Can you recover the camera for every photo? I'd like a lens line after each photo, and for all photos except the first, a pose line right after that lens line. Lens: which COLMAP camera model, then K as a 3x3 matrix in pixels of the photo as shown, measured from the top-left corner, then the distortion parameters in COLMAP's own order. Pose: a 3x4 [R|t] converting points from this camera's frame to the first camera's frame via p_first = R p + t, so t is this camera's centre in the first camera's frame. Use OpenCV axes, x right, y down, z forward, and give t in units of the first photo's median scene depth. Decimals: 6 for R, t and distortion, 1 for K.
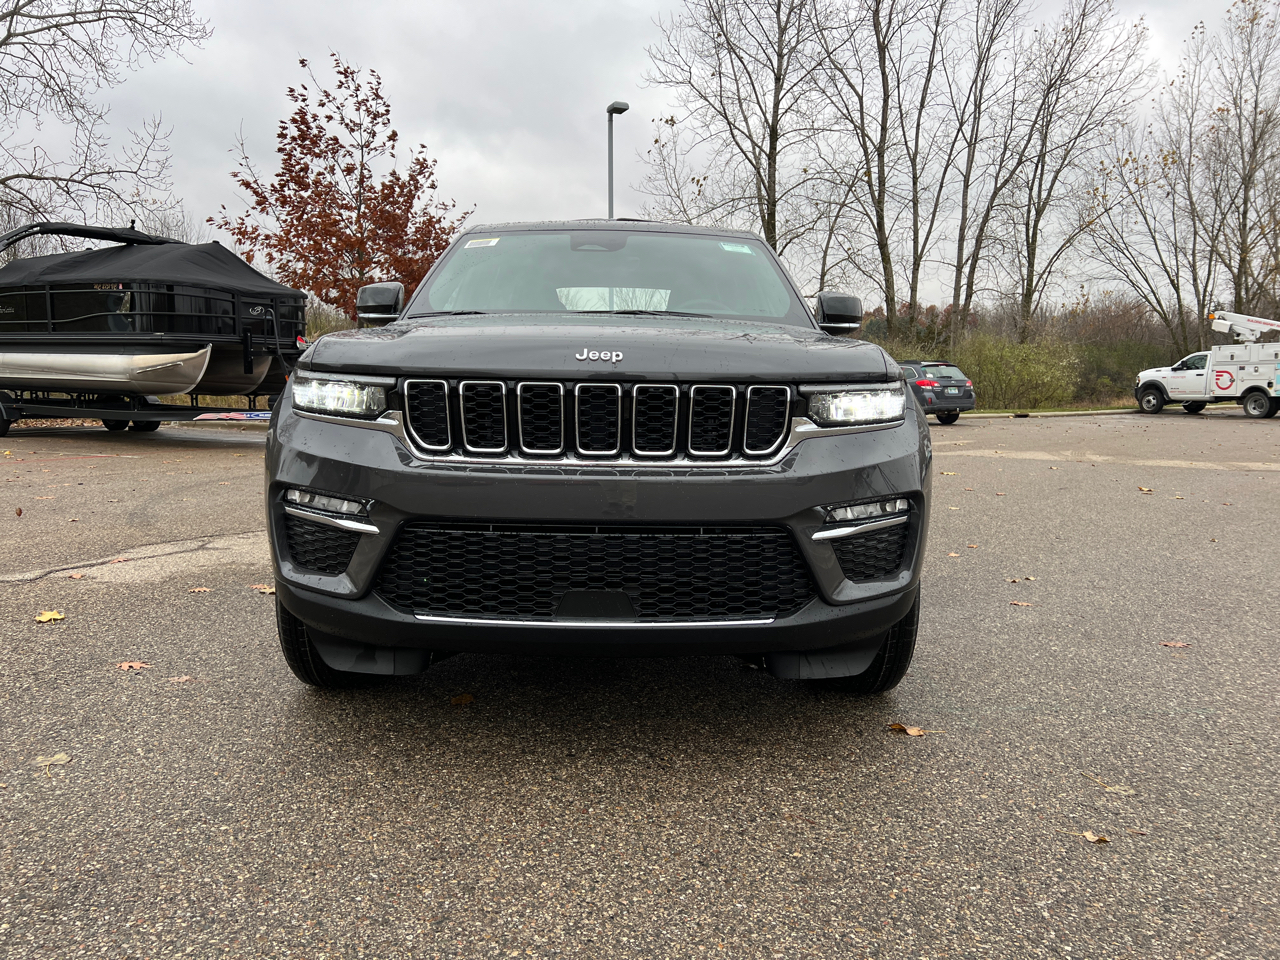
lens RADIAL K [[954.7, 0, 635.9], [0, 954.7, 482.3], [0, 0, 1]] dist [0.049741, -0.050400]
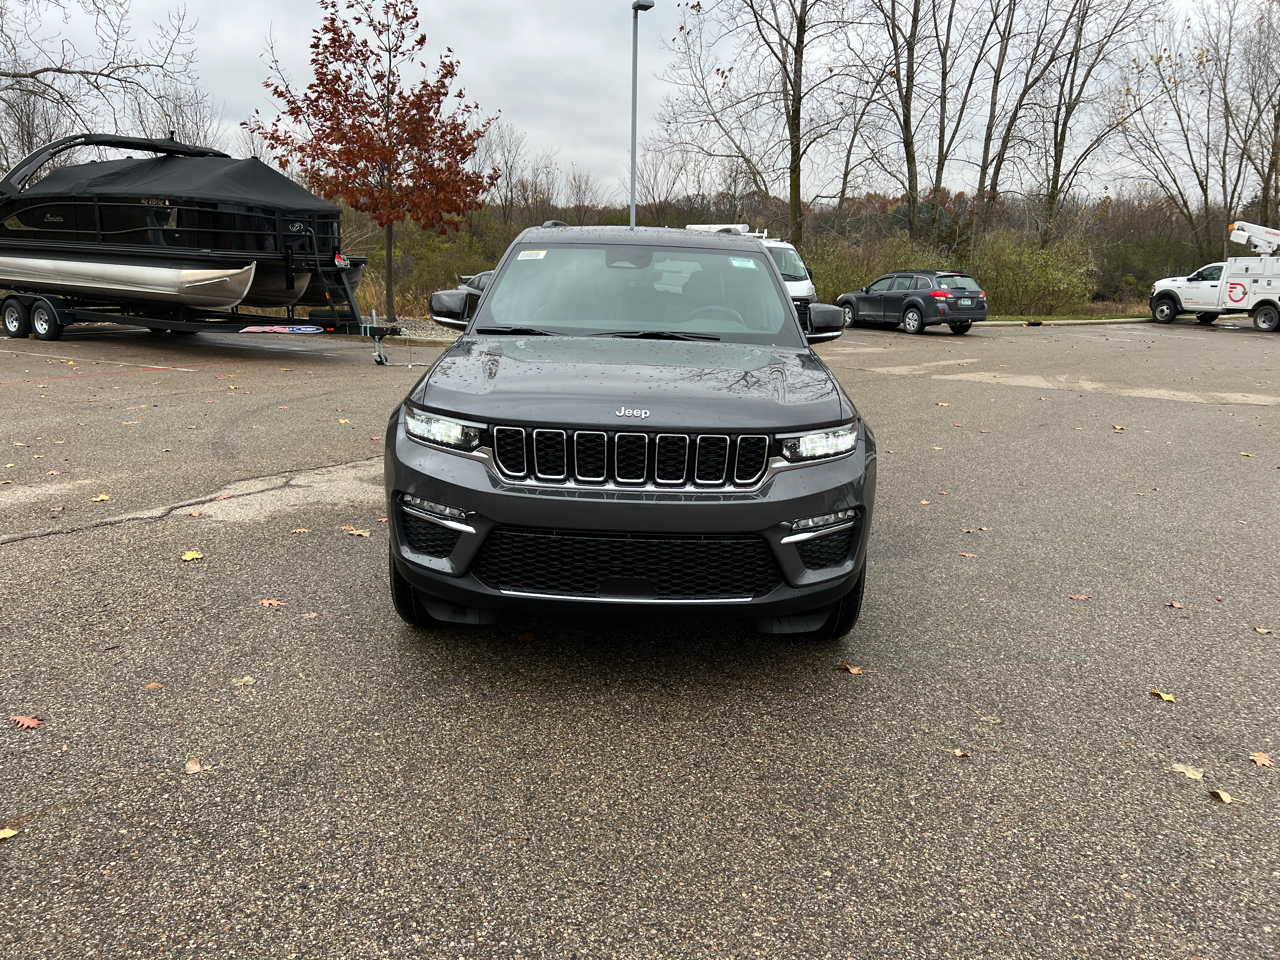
lens RADIAL K [[954.7, 0, 644.8], [0, 954.7, 472.0], [0, 0, 1]] dist [0.049741, -0.050400]
pose [[0.999769, 0.020467, -0.006502, -0.003623], [-0.019647, 0.993969, 0.107889, -0.073000], [0.008671, -0.107737, 0.994142, -0.147603]]
